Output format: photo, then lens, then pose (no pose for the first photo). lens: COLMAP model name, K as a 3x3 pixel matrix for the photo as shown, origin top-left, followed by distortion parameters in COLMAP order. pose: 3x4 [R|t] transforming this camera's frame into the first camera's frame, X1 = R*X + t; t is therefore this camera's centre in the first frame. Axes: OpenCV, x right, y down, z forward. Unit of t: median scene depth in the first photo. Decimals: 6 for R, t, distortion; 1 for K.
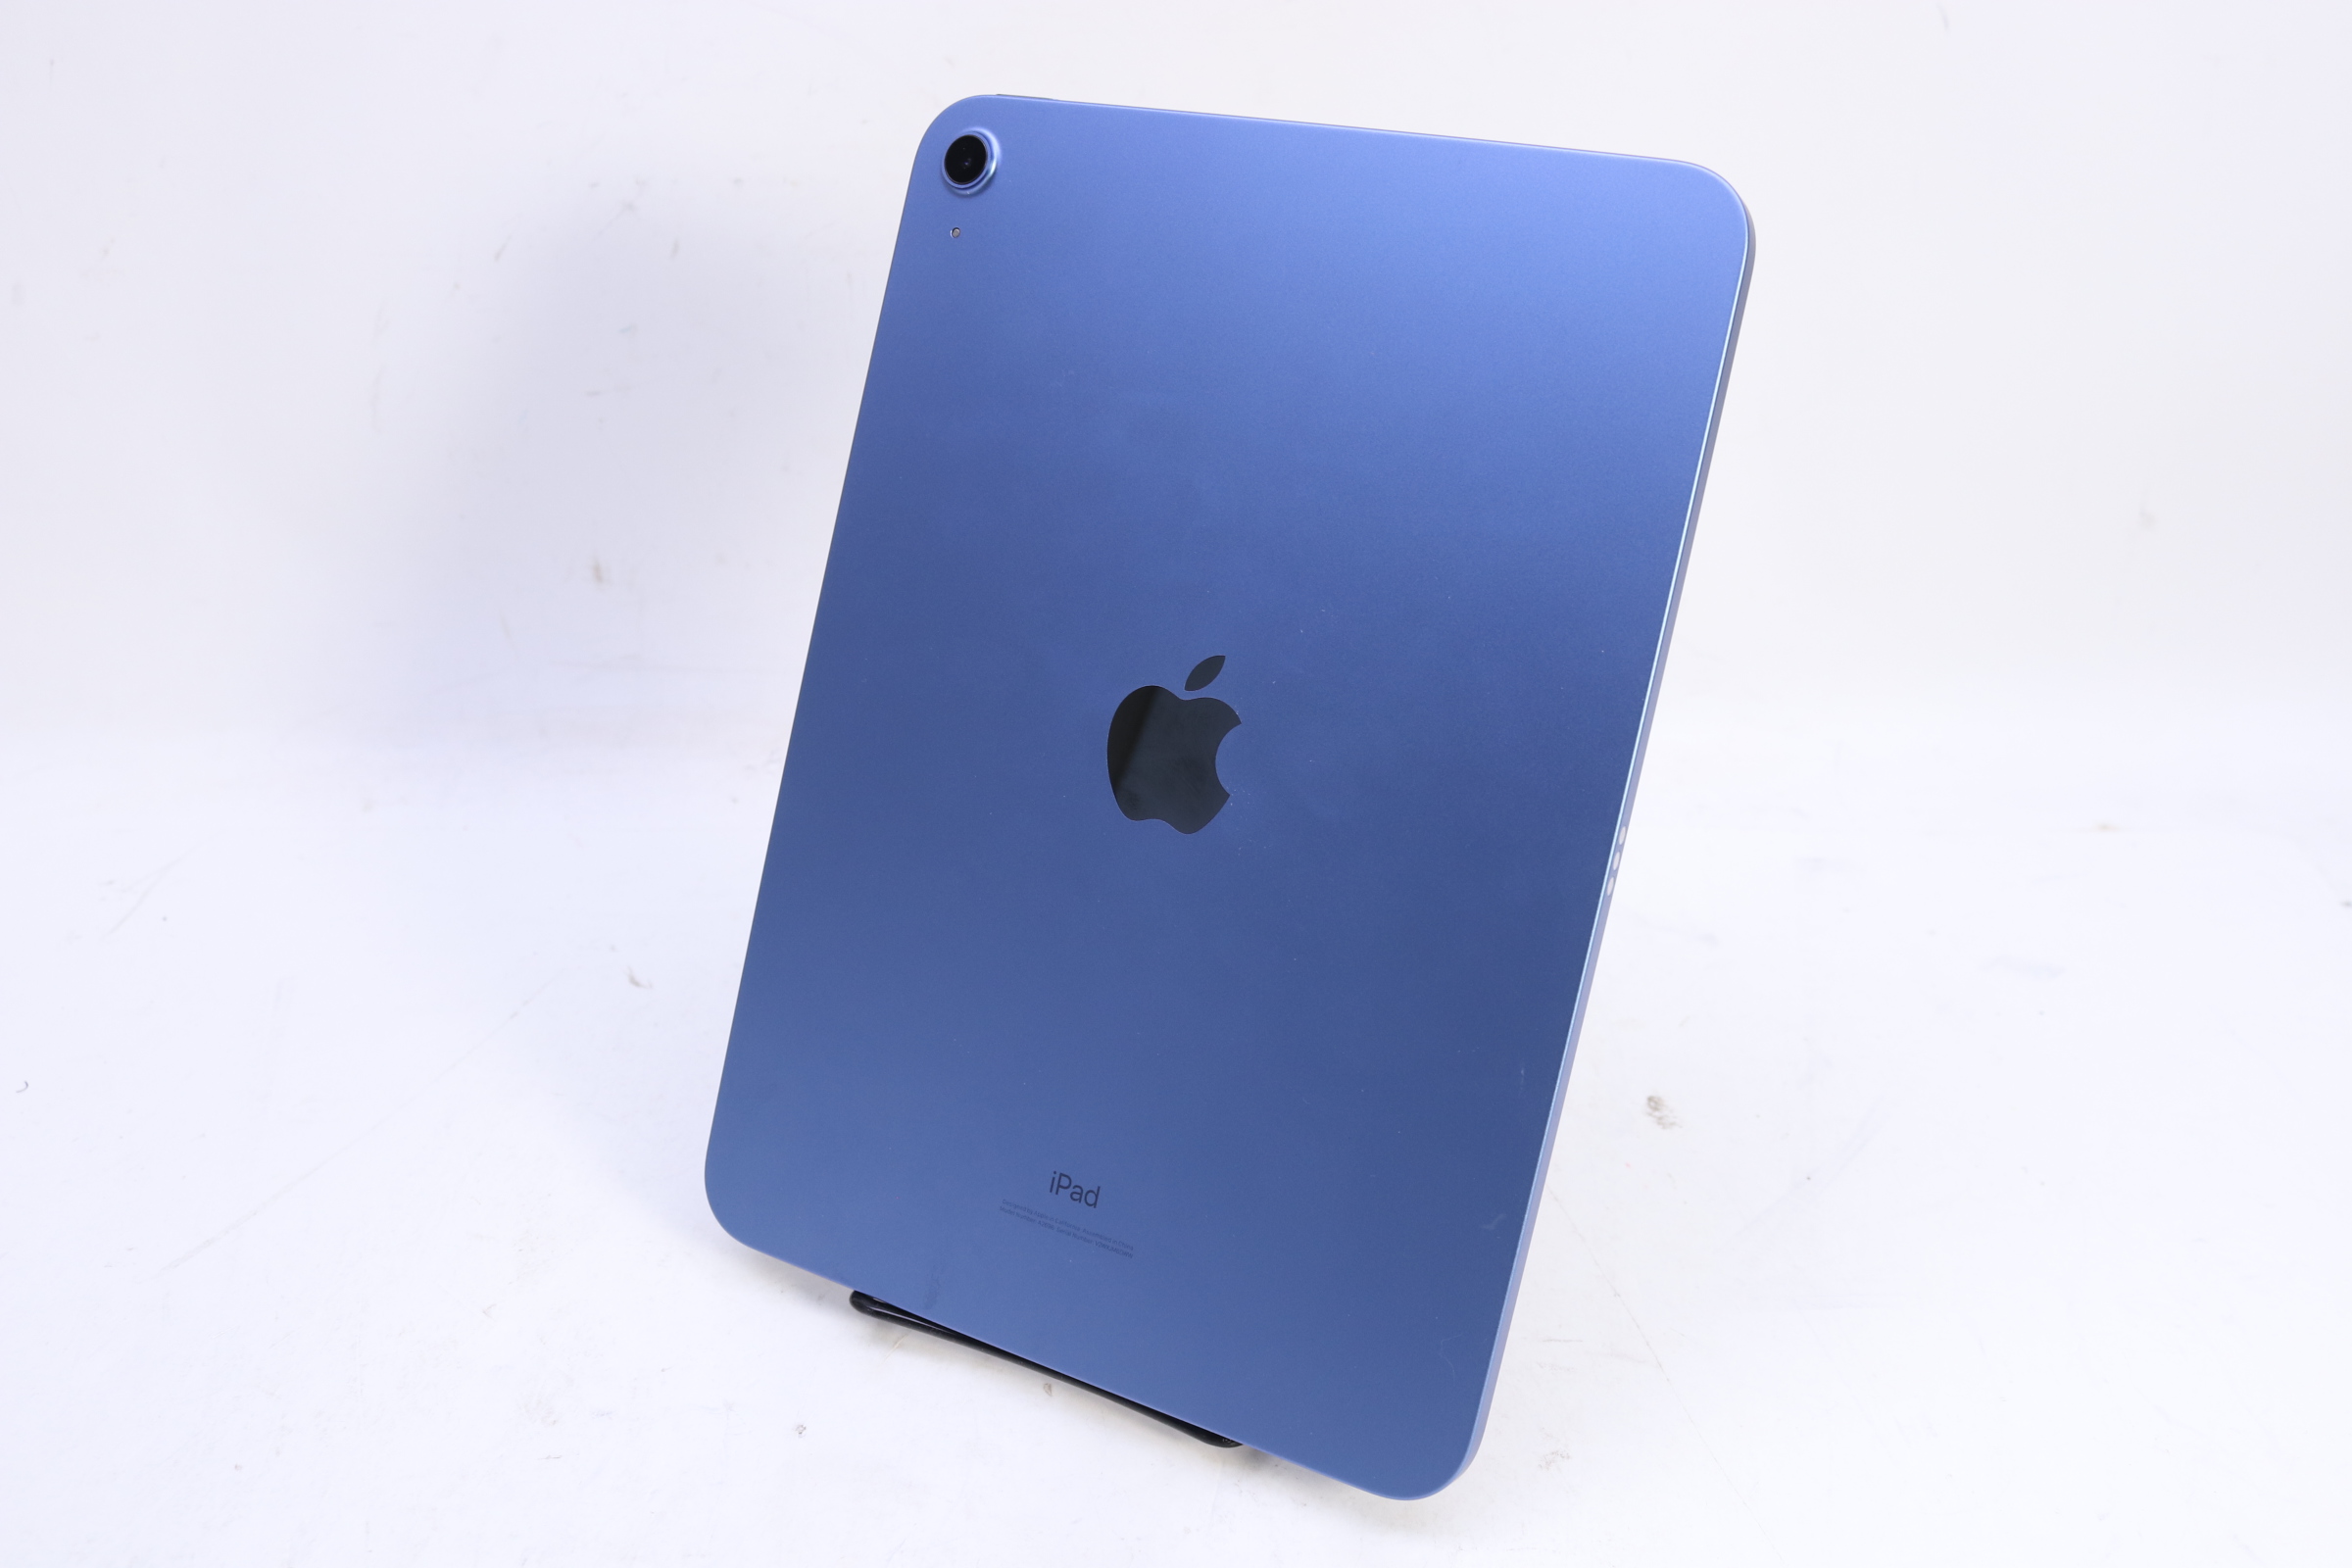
lens RADIAL K [[2278.8, 0, 1176.0], [0, 2278.8, 784.0], [0, 0, 1]] dist [-0.109967, -0.001425]
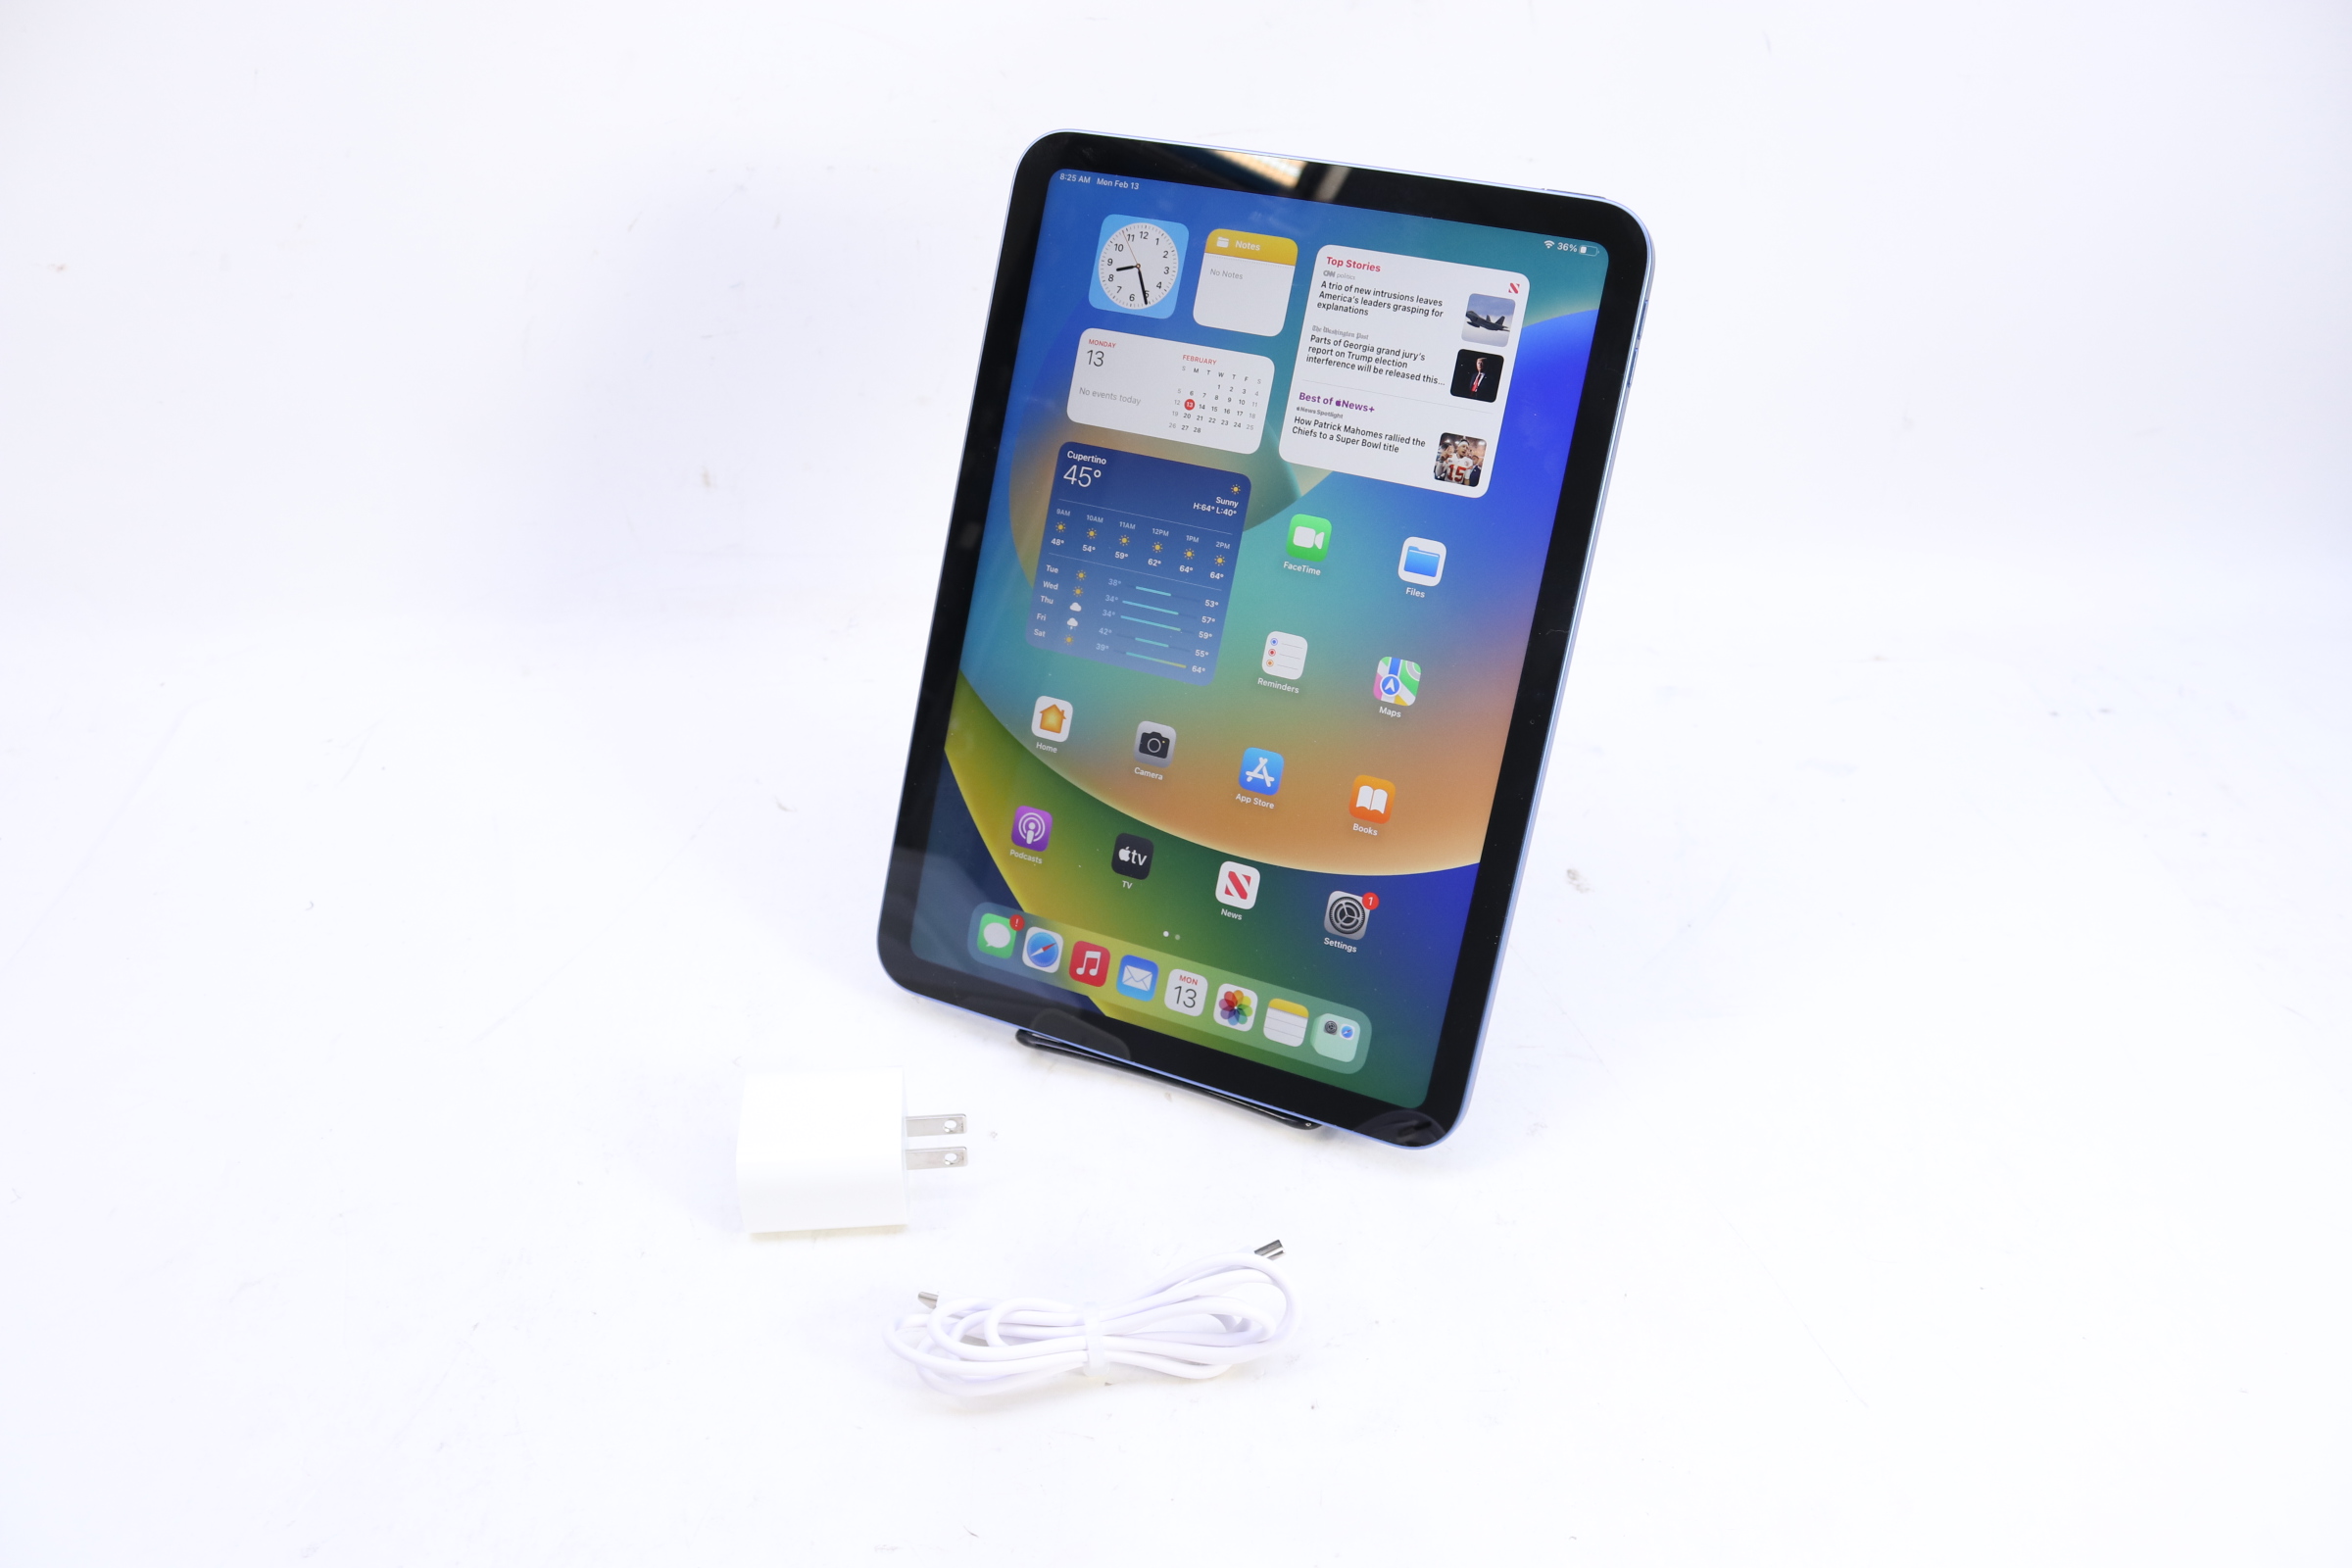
lens RADIAL K [[2013.3, 0, 1176.0], [0, 2013.3, 784.0], [0, 0, 1]] dist [-0.128612, 0.005977]
pose [[0.995324, -0.029166, 0.092084, -0.134041], [0.020599, 0.995485, 0.092658, -0.029148], [-0.094371, -0.090328, 0.991431, -0.163690]]
